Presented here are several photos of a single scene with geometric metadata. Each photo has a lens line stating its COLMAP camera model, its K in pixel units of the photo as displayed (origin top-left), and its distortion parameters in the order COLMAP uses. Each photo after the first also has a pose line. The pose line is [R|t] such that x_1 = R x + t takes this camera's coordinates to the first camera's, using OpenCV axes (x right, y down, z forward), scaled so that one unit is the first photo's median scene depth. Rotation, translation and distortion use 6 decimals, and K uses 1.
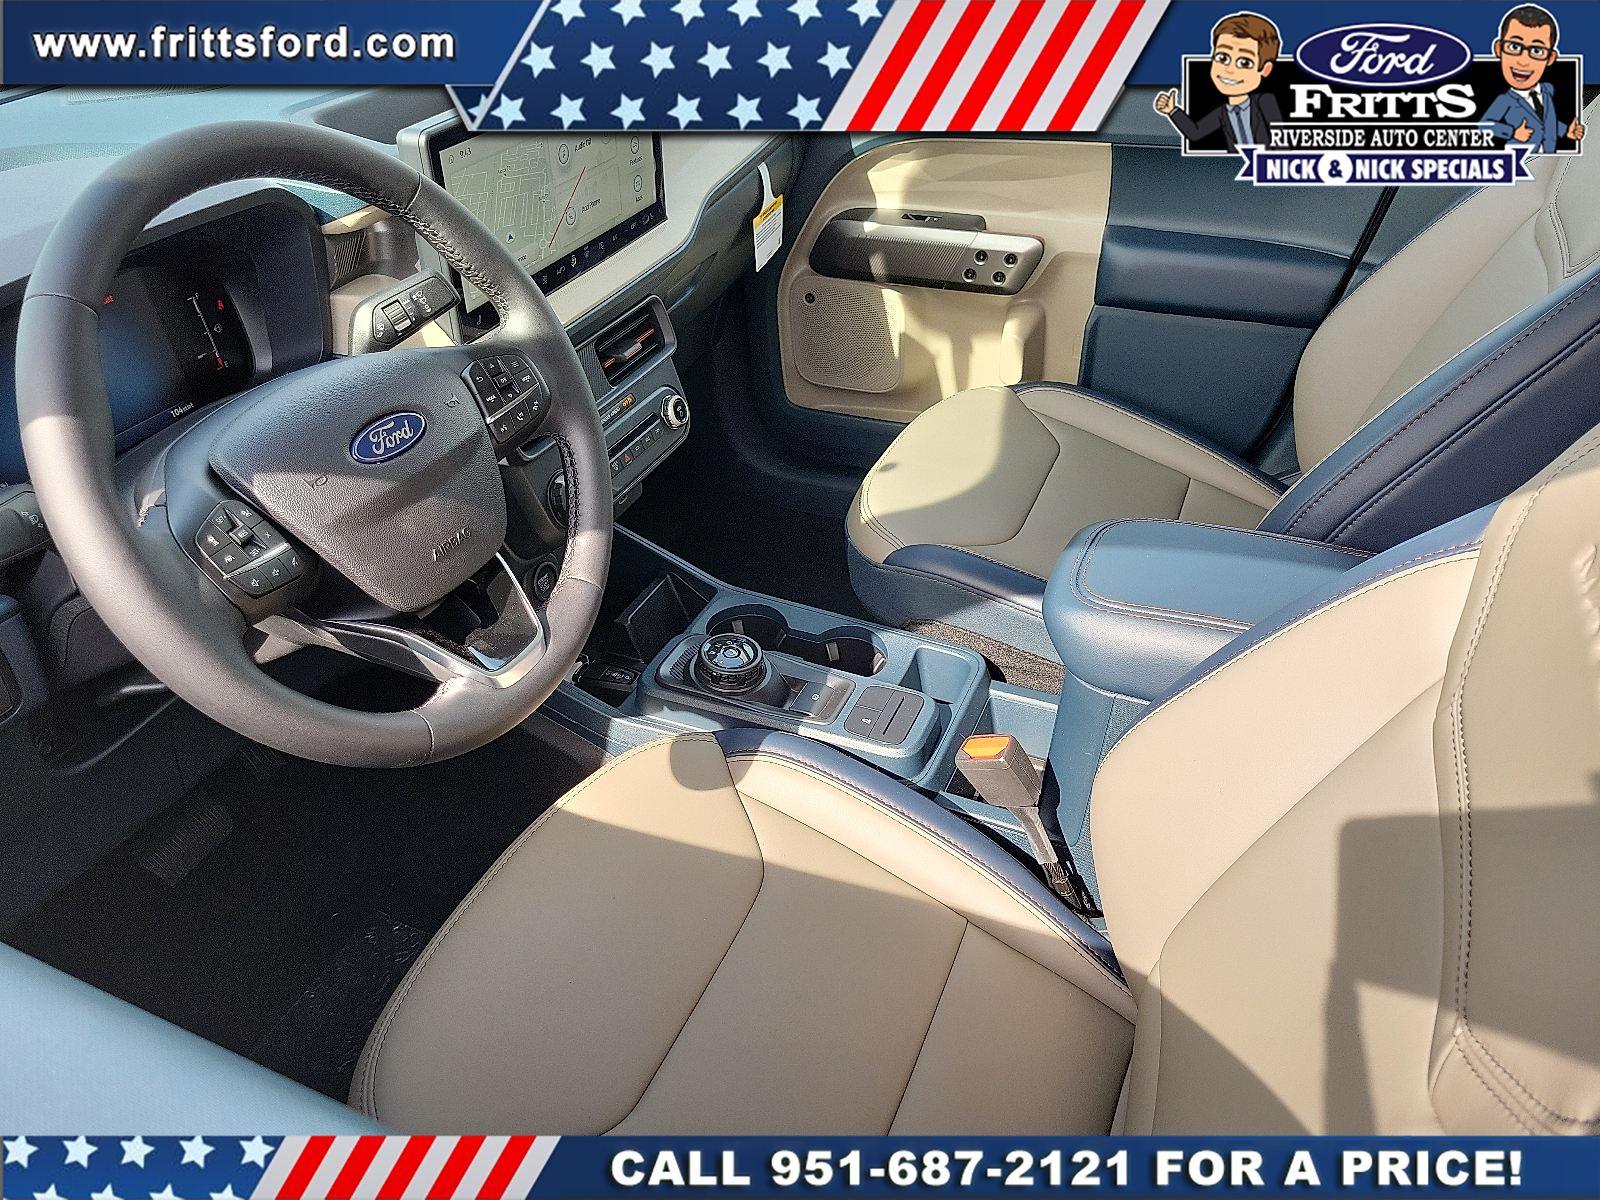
lens RADIAL K [[1216.3, 0, 796.5], [0, 1216.3, 601.0], [0, 0, 1]] dist [0.030776, -0.008164]
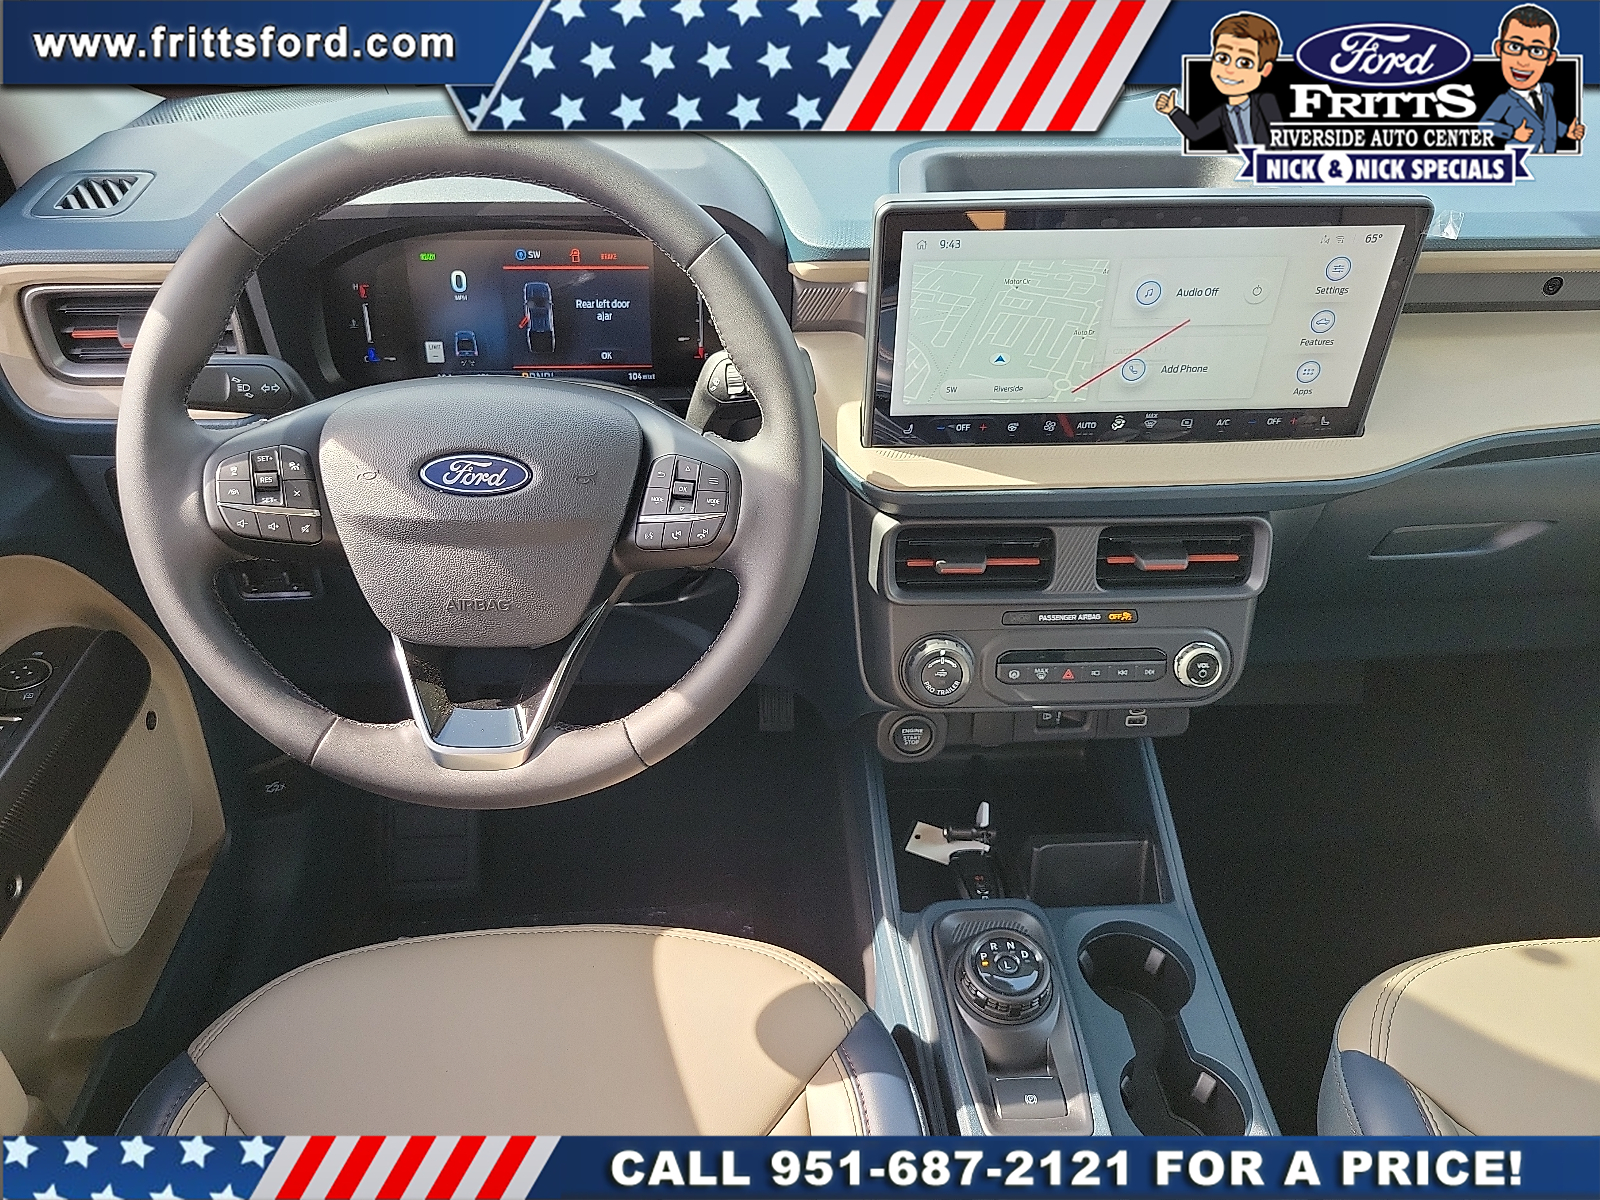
lens RADIAL K [[1216.3, 0, 787.0], [0, 1216.3, 604.1], [0, 0, 1]] dist [0.030776, -0.008164]
pose [[0.433679, 0.529752, -0.728894, 0.180519], [-0.520647, 0.807541, 0.277135, -0.156381], [0.735424, 0.259309, 0.626027, 0.220300]]
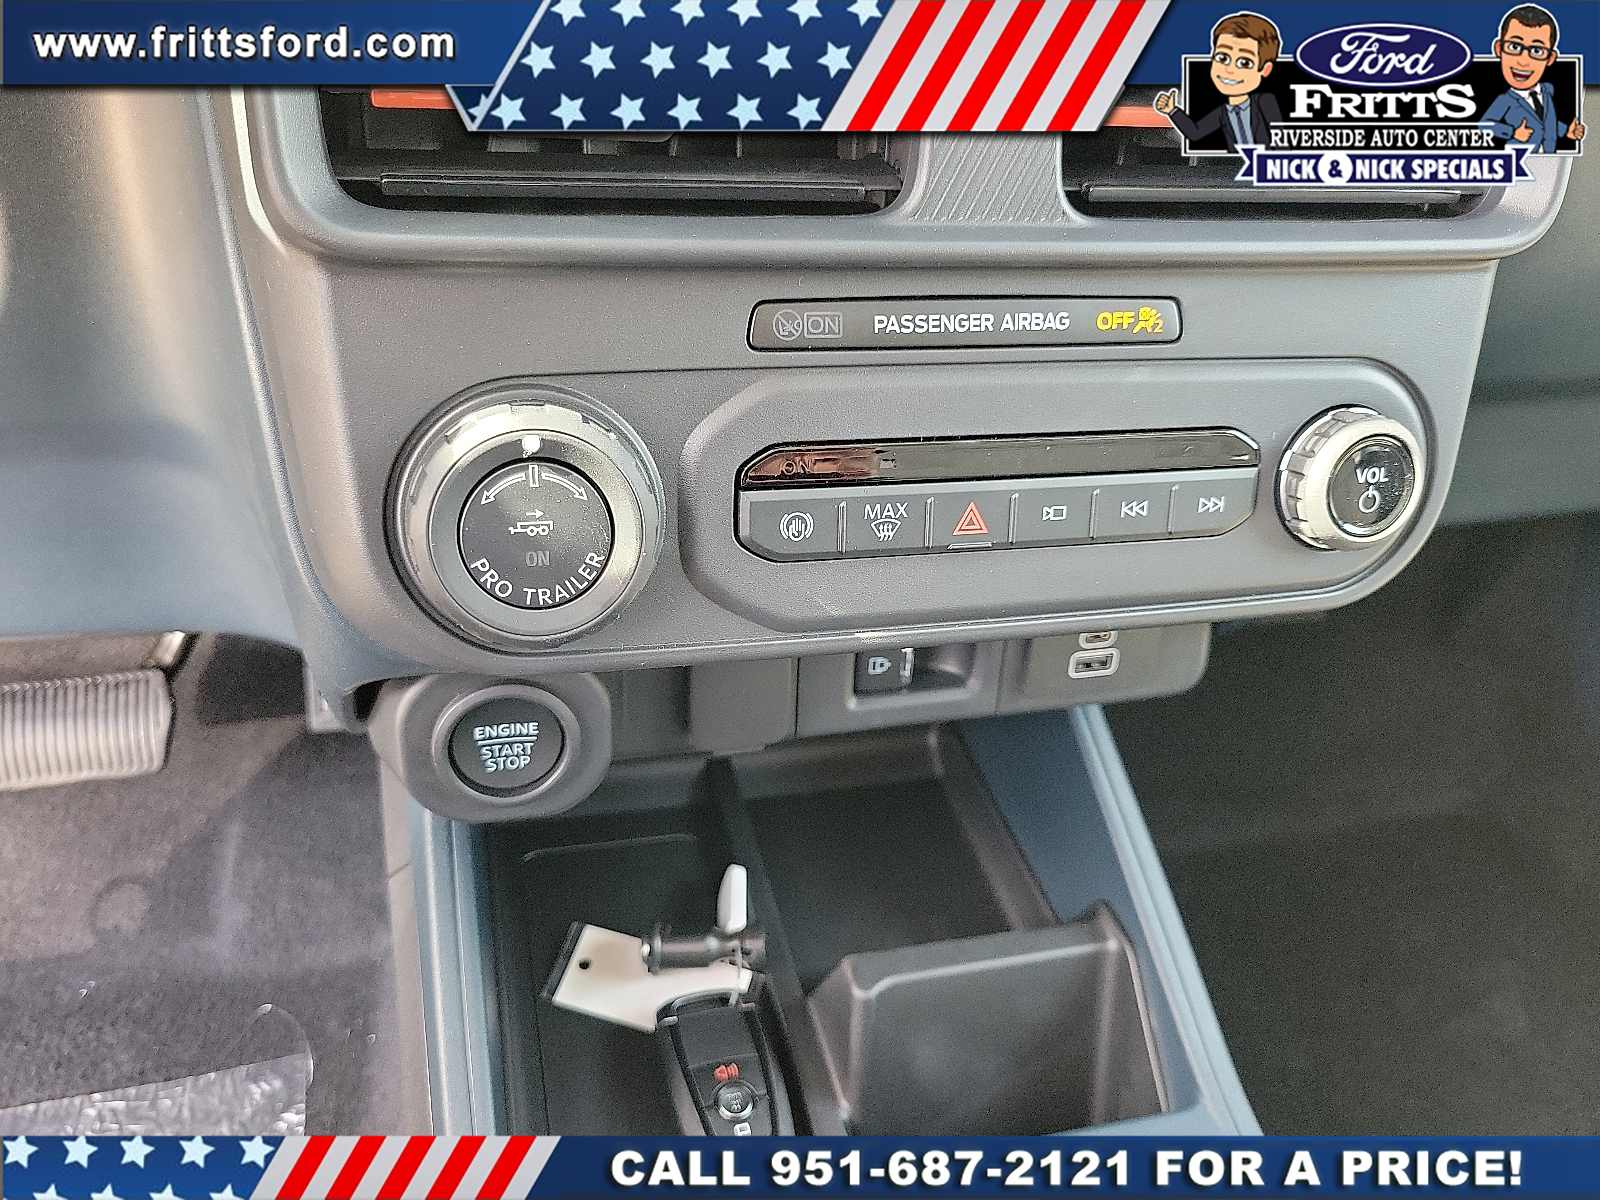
lens RADIAL K [[1216.3, 0, 796.8], [0, 1216.3, 599.9], [0, 0, 1]] dist [0.030776, -0.008164]
pose [[0.591016, 0.523198, -0.613974, -0.004109], [-0.531263, 0.825209, 0.191804, -0.076533], [0.607008, 0.212822, 0.765668, 0.460845]]
